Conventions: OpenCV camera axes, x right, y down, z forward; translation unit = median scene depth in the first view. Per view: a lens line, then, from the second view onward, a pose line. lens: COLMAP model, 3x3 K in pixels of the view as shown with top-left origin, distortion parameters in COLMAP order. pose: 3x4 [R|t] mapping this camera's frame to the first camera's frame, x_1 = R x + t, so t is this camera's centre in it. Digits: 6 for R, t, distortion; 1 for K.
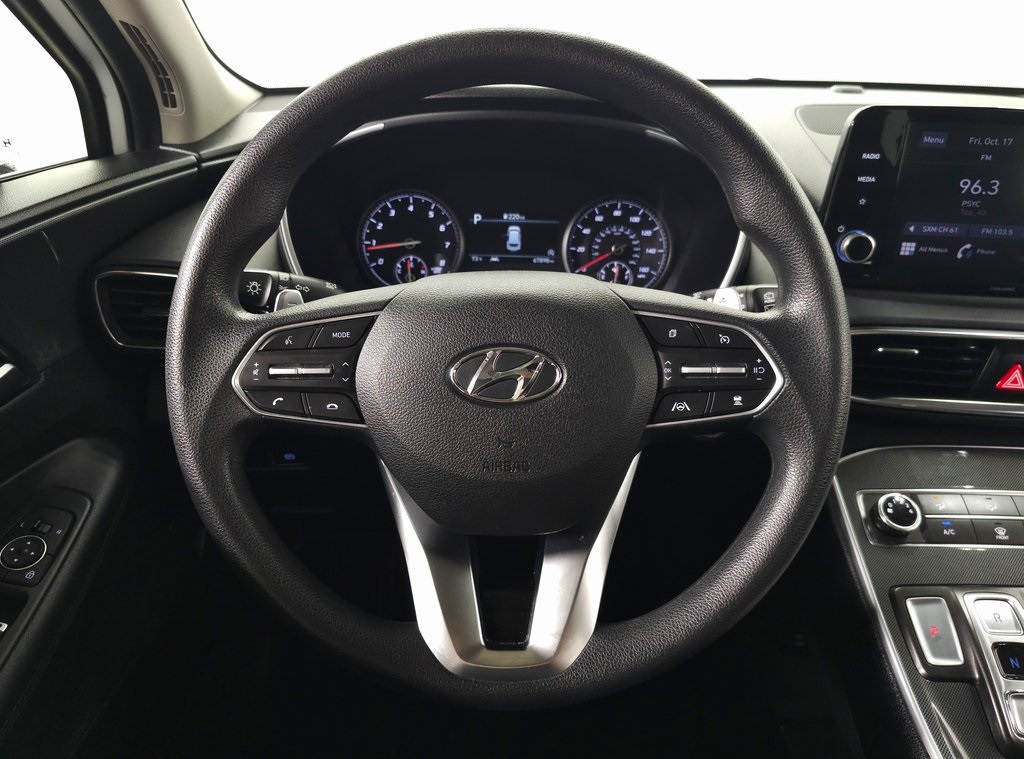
lens RADIAL K [[705.2, 0, 499.8], [0, 705.2, 366.5], [0, 0, 1]] dist [0.037031, -0.046543]
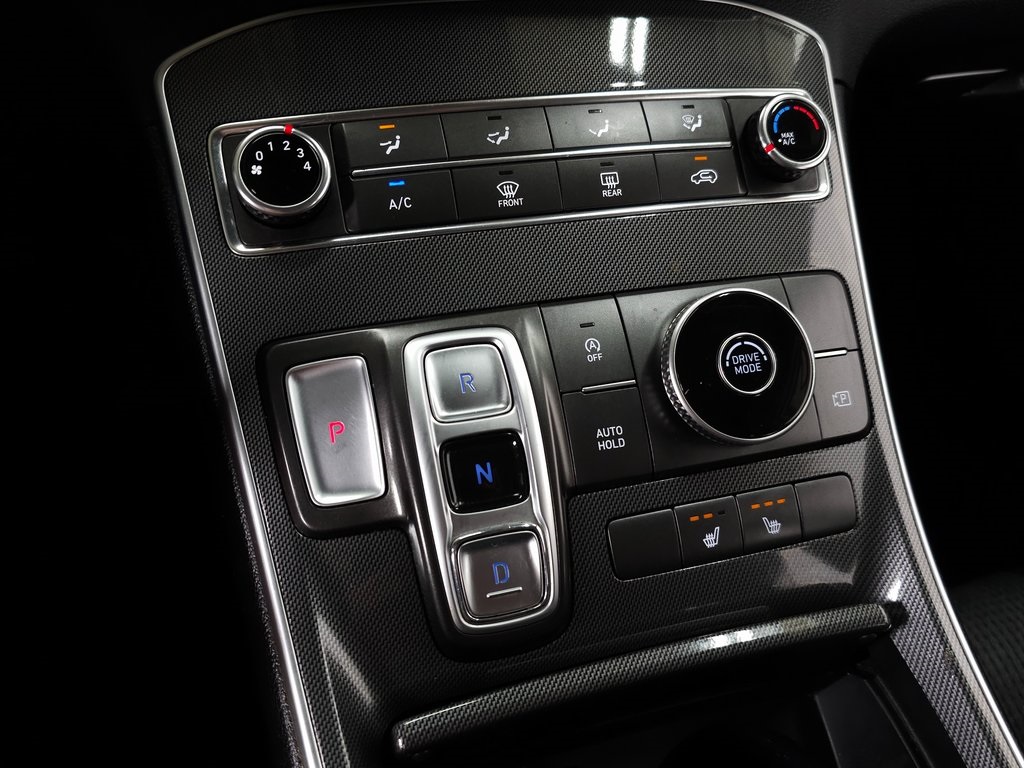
lens RADIAL K [[705.2, 0, 494.0], [0, 705.2, 372.2], [0, 0, 1]] dist [0.037031, -0.046543]
pose [[0.956573, -0.179618, 0.229577, 0.563646], [0.055270, 0.885067, 0.462170, 0.122068], [-0.286205, -0.429411, 0.856559, 0.546766]]
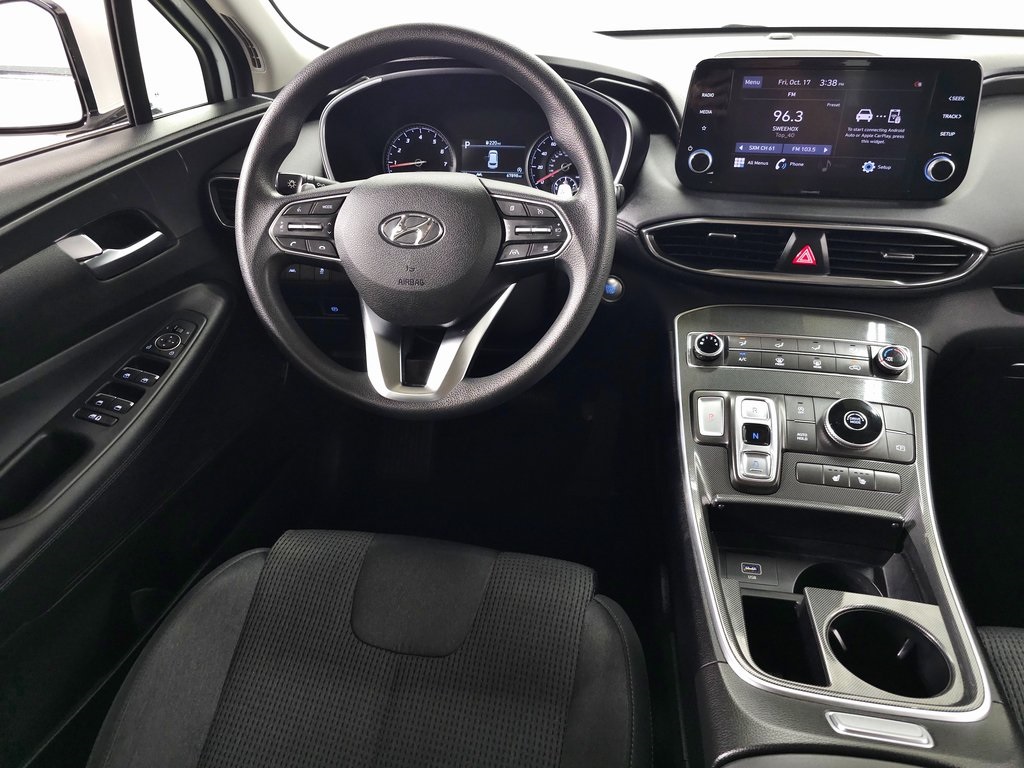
lens RADIAL K [[705.2, 0, 498.7], [0, 705.2, 372.3], [0, 0, 1]] dist [0.037031, -0.046543]
pose [[0.984913, 0.047795, -0.166319, 0.379135], [-0.032649, 0.995165, 0.092636, 0.139598], [0.169942, -0.085809, 0.981711, -0.519202]]
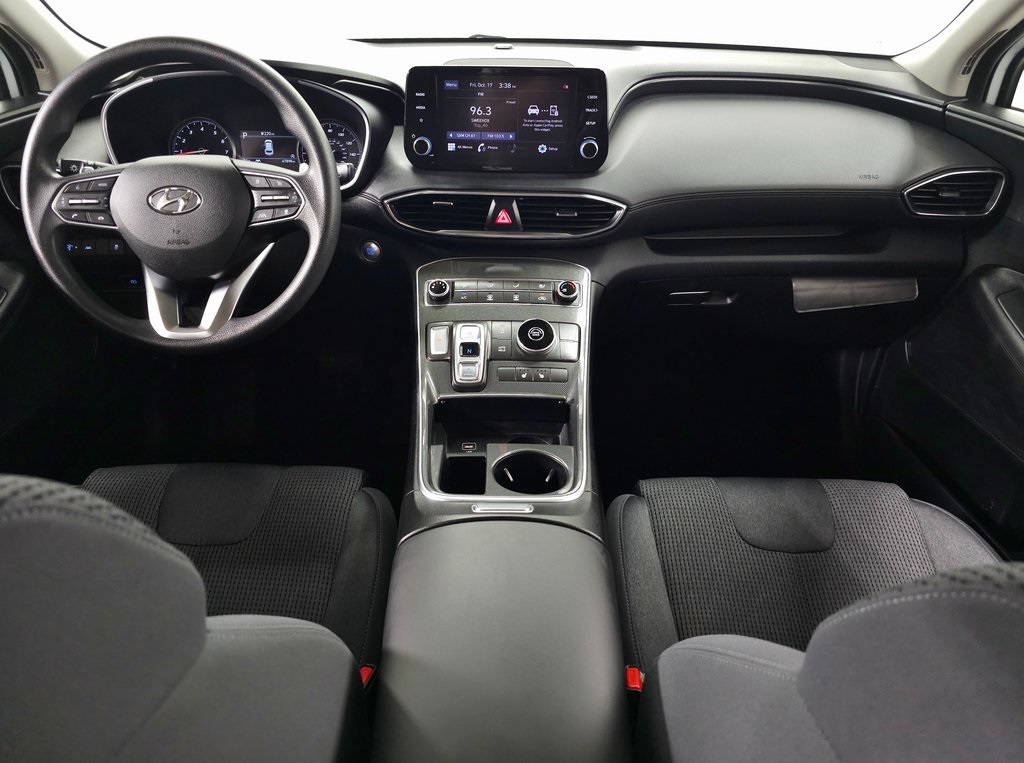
lens RADIAL K [[705.2, 0, 511.0], [0, 705.2, 381.6], [0, 0, 1]] dist [0.037031, -0.046543]
pose [[0.999312, -0.025029, 0.027358, 0.699347], [0.022021, 0.994204, 0.105232, 0.260023], [-0.029833, -0.104558, 0.994071, -0.925972]]
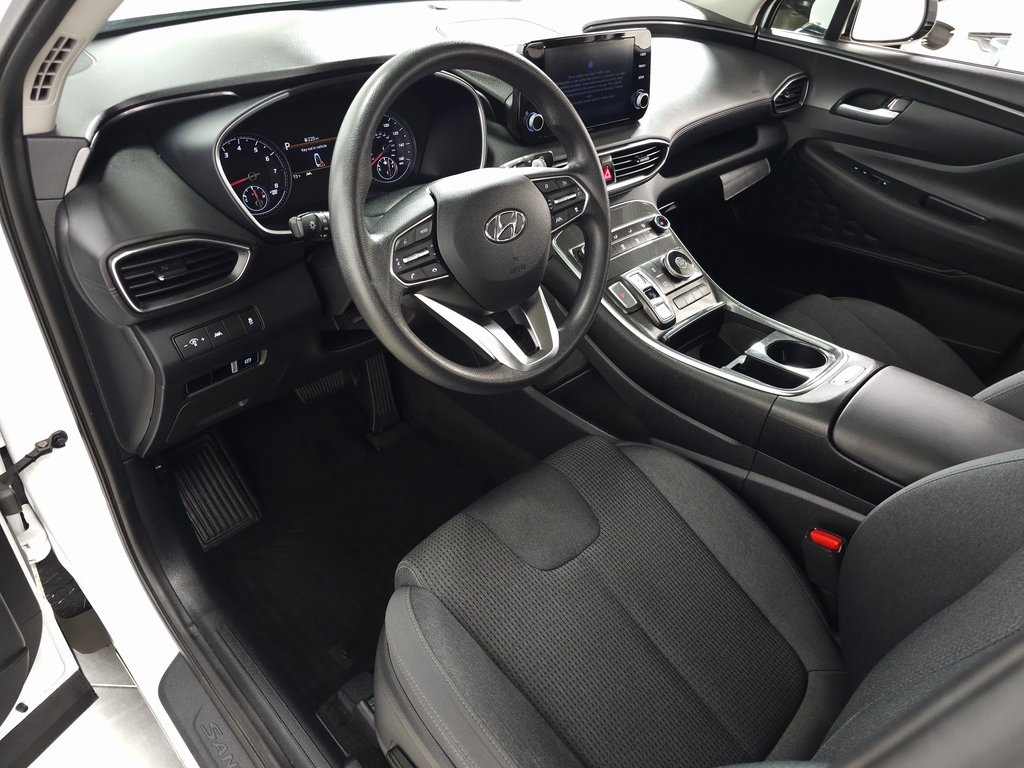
lens RADIAL K [[705.2, 0, 514.2], [0, 705.2, 392.0], [0, 0, 1]] dist [0.037031, -0.046543]
pose [[0.676194, -0.414204, 0.609260, -1.005563], [0.267375, 0.908574, 0.320943, -0.141827], [-0.686493, -0.054119, 0.725119, -0.367998]]
